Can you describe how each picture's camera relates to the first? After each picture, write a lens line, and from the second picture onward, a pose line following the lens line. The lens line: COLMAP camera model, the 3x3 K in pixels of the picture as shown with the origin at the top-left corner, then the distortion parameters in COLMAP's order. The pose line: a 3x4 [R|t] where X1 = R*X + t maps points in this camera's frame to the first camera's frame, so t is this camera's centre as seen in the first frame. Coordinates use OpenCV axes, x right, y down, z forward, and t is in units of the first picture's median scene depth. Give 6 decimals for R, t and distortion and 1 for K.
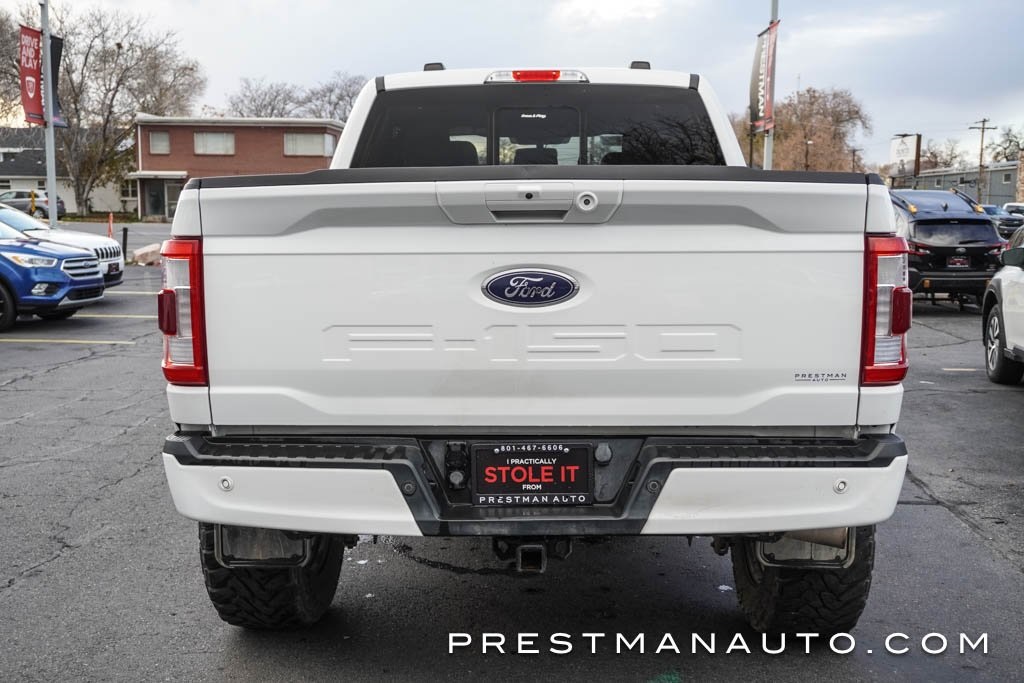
lens RADIAL K [[1073.7, 0, 511.5], [0, 1073.7, 344.2], [0, 0, 1]] dist [-0.007270, 0.000000]
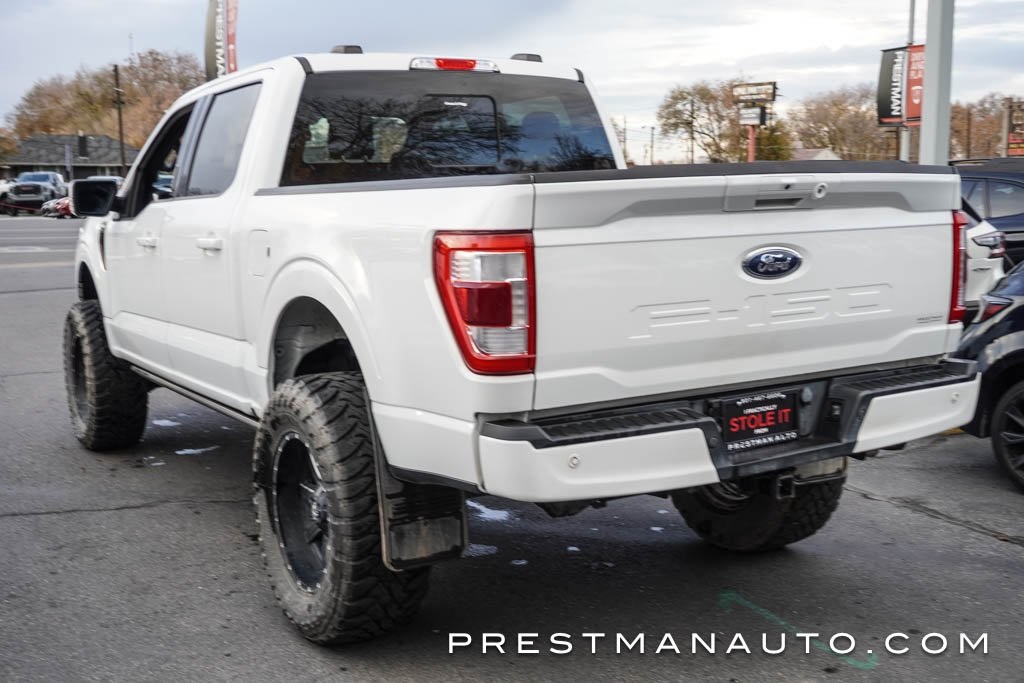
lens RADIAL K [[1206.5, 0, 513.6], [0, 1206.5, 340.6], [0, 0, 1]] dist [0.009770, 0.000000]
pose [[0.831286, -0.083794, 0.549493, -0.937948], [0.082075, 0.996240, 0.027756, -0.026206], [-0.549753, 0.022026, 0.835037, 0.032207]]
